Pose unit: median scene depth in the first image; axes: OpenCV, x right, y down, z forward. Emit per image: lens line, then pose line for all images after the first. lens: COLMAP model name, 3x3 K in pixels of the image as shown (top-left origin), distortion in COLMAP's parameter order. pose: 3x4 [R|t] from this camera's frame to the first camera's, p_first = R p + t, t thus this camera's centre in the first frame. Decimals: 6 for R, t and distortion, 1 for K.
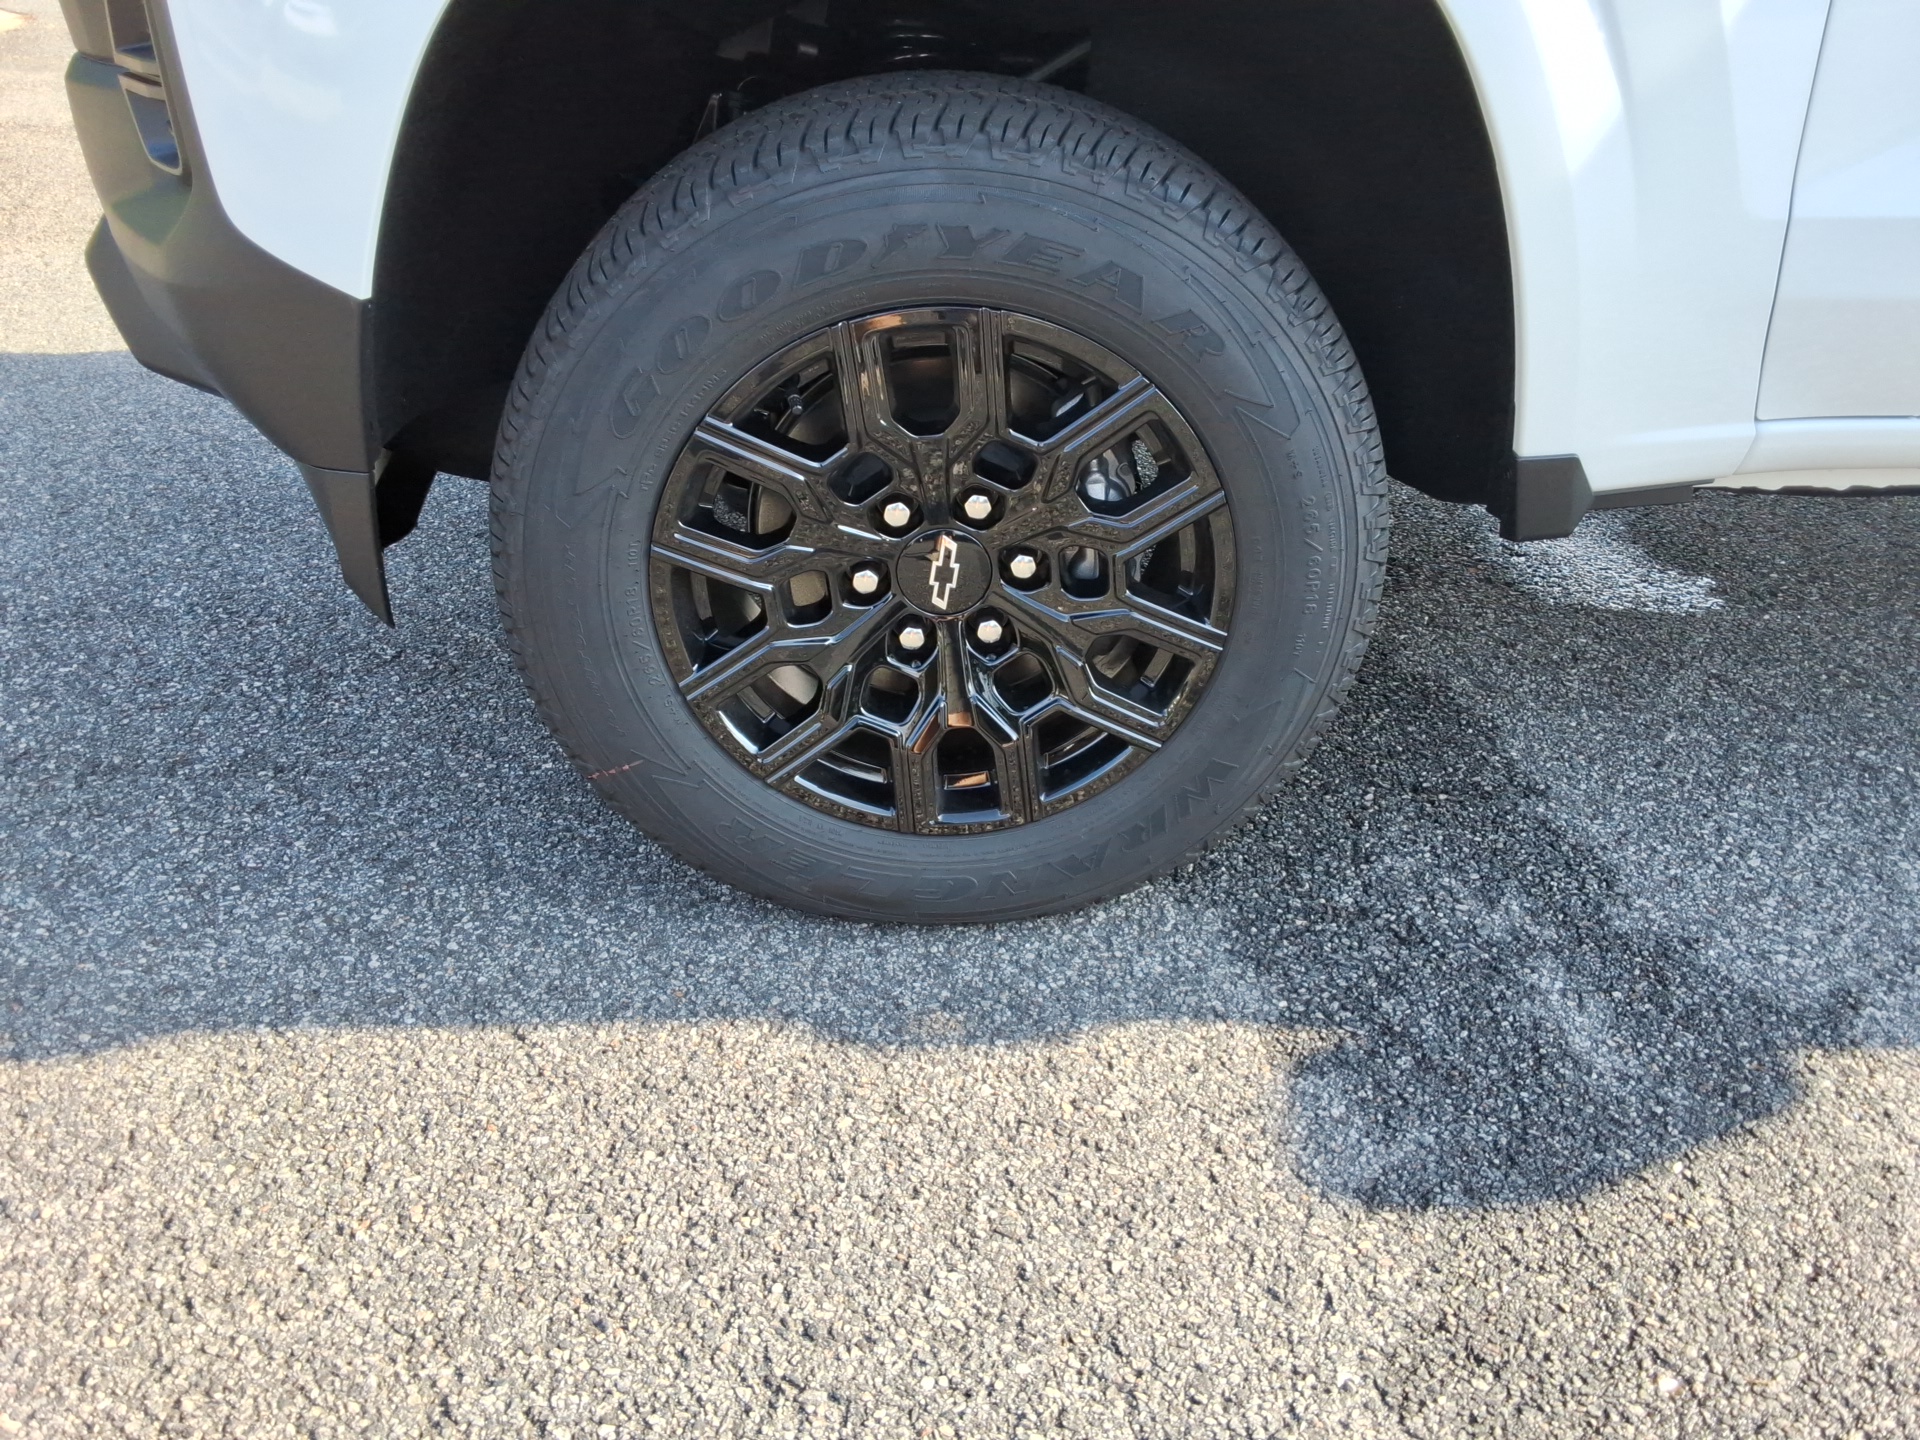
lens RADIAL K [[1546.6, 0, 978.5], [0, 1546.6, 697.5], [0, 0, 1]] dist [0.125670, -0.198193]
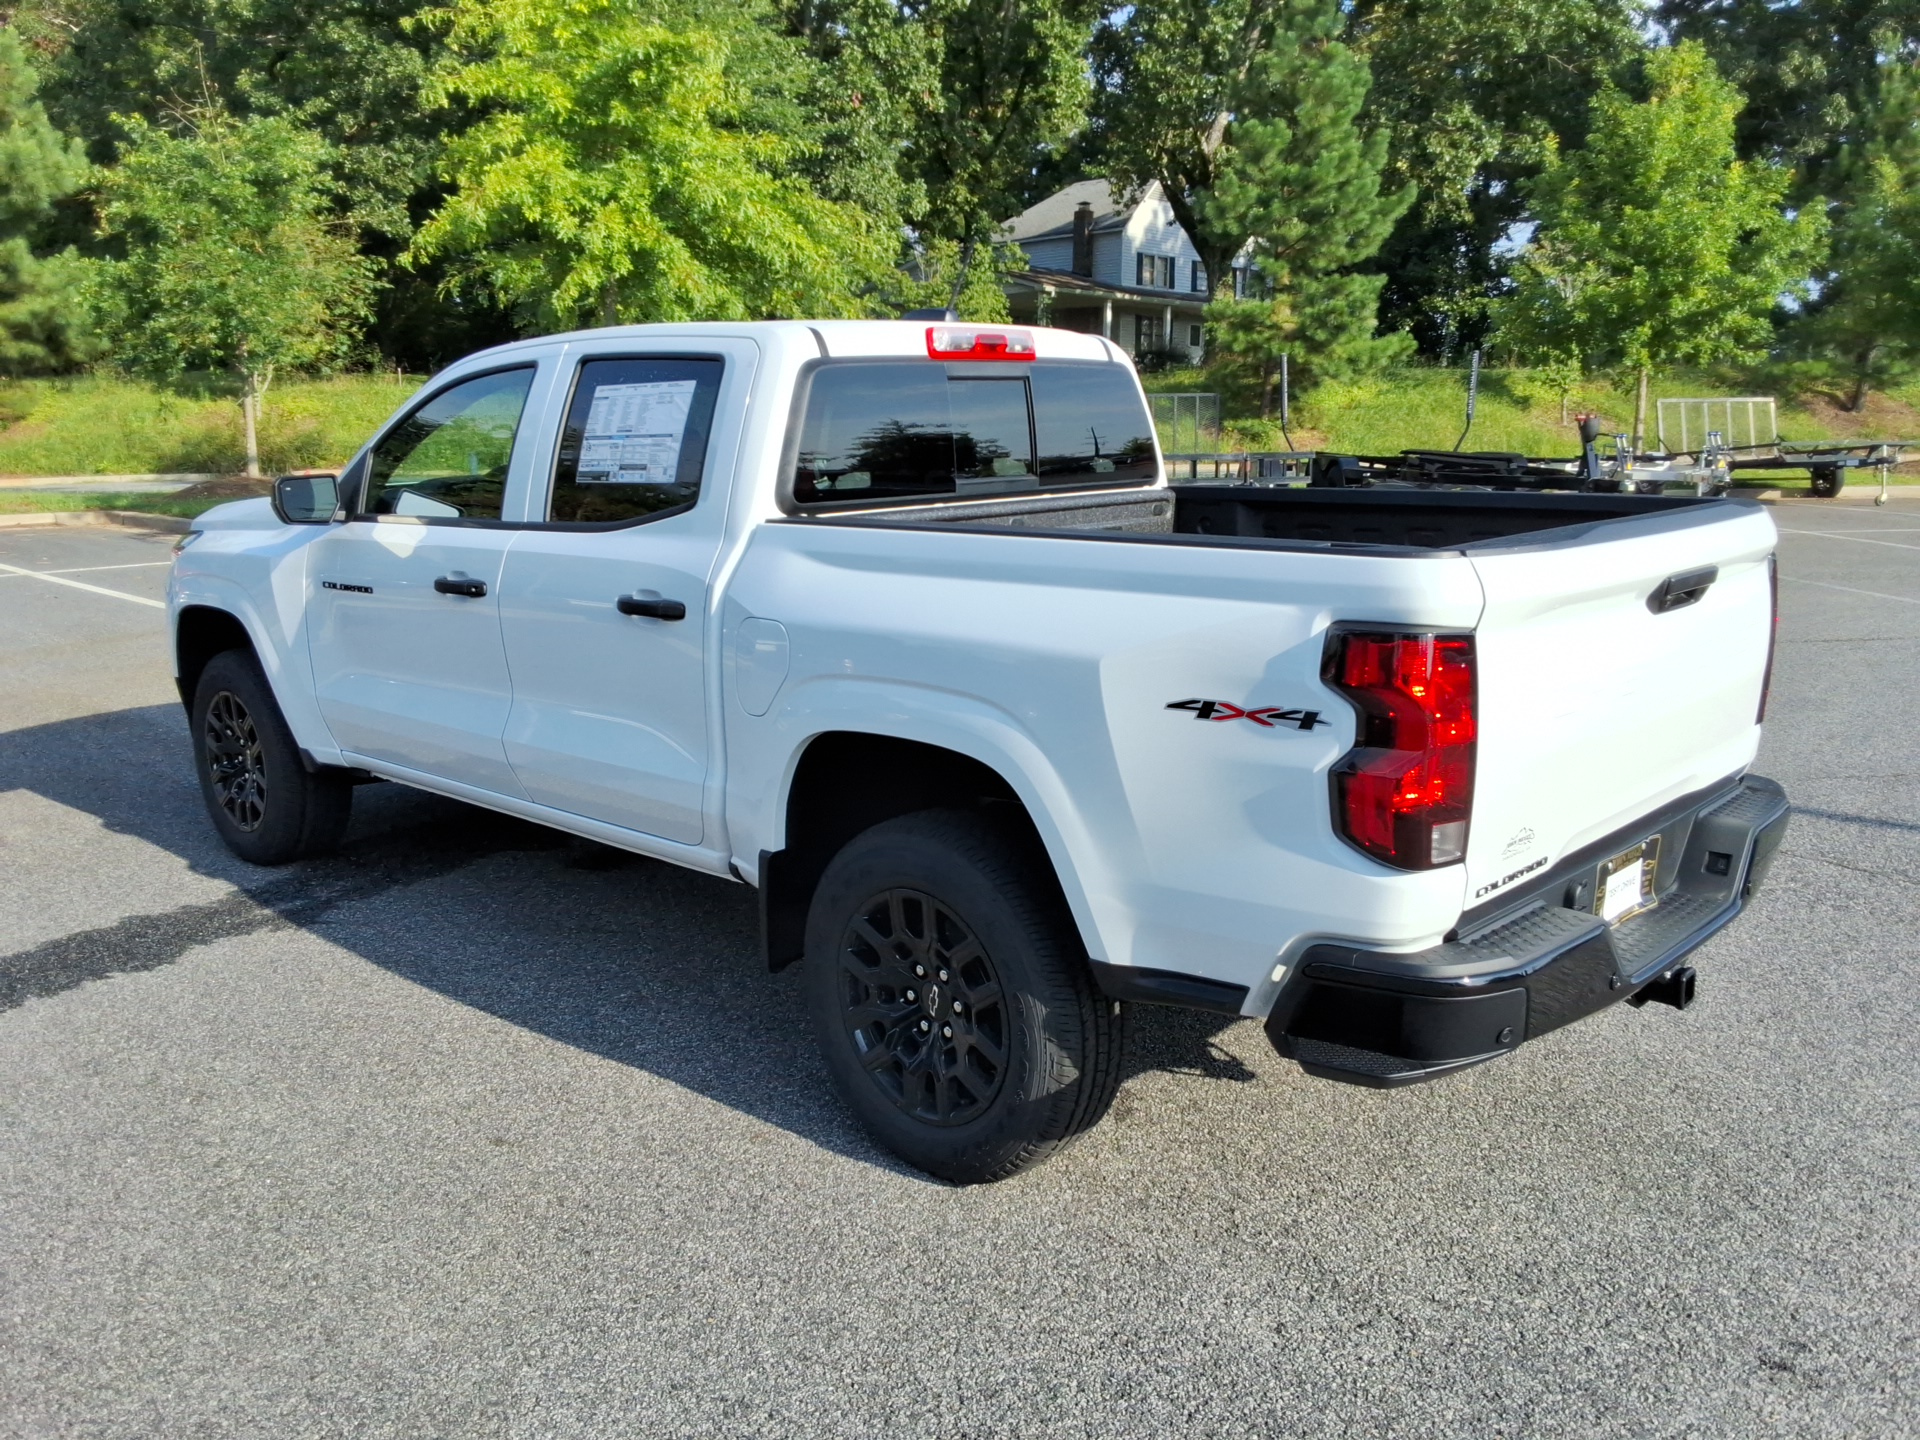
lens RADIAL K [[1546.6, 0, 978.5], [0, 1546.6, 697.5], [0, 0, 1]] dist [0.125670, -0.198193]
pose [[0.705770, 0.110151, -0.699826, 4.117390], [-0.338570, 0.920170, -0.196613, -0.067193], [0.622302, 0.375703, 0.686722, -0.670918]]
